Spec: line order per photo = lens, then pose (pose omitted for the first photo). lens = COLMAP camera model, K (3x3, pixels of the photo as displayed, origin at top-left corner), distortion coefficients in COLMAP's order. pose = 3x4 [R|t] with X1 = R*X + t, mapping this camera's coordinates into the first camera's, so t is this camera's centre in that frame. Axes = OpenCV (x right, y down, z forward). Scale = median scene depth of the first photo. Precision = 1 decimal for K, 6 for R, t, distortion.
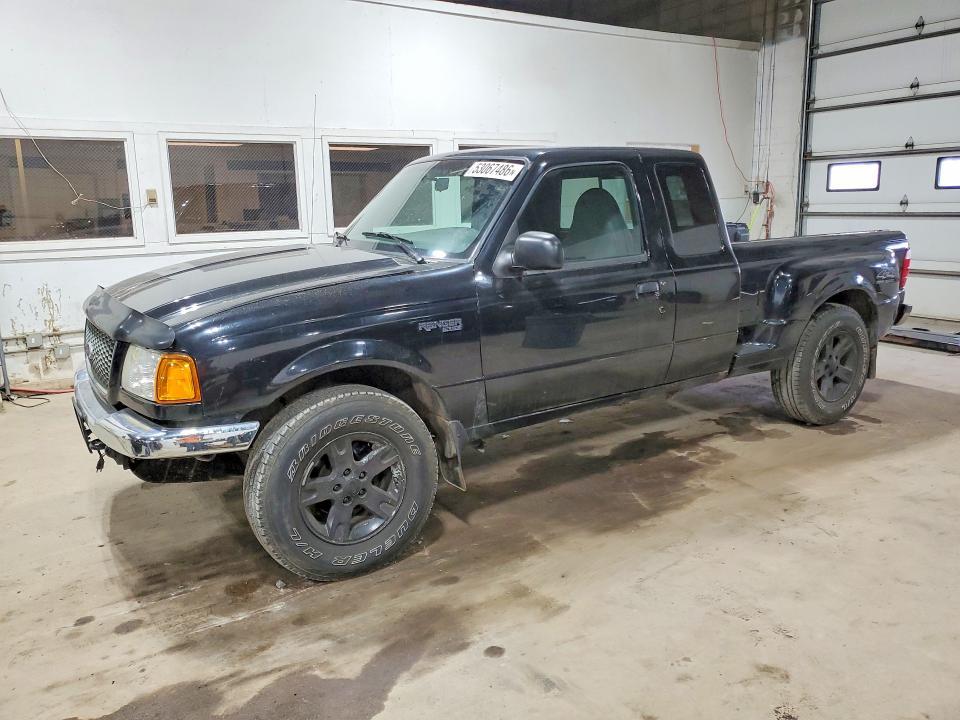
lens RADIAL K [[708.4, 0, 480.0], [0, 708.4, 360.0], [0, 0, 1]] dist [-0.006611, -0.002849]
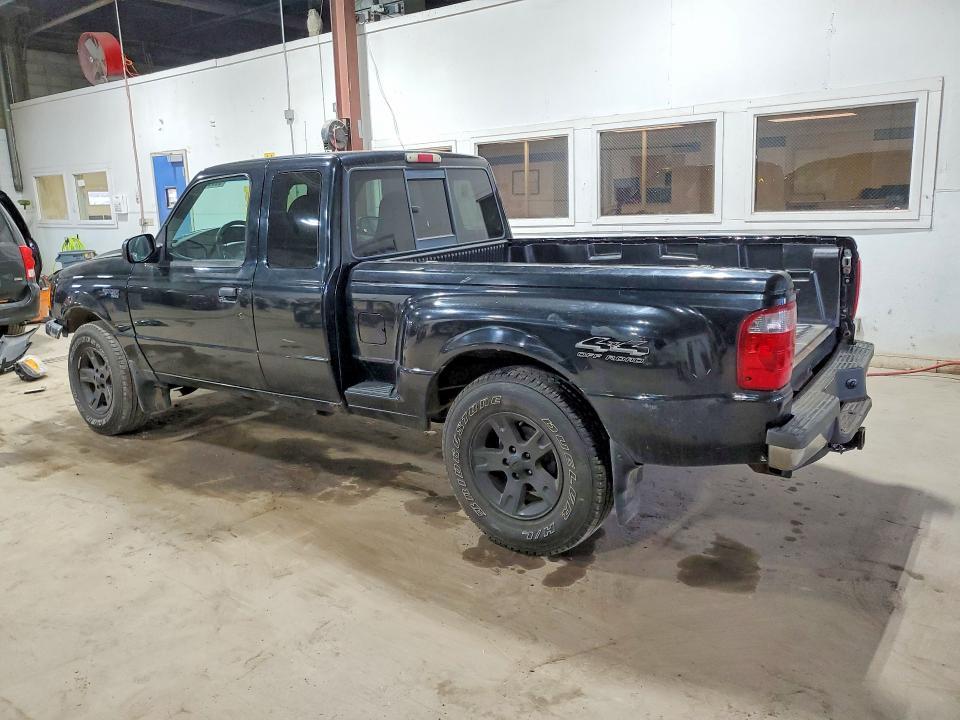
lens RADIAL K [[732.4, 0, 474.5], [0, 732.4, 346.5], [0, 0, 1]] dist [0.023740, -0.004730]
pose [[0.375754, 0.192122, -0.906586, 1.233452], [-0.171021, 0.975848, 0.135916, -0.208506], [0.910802, 0.103975, 0.399536, 0.785910]]
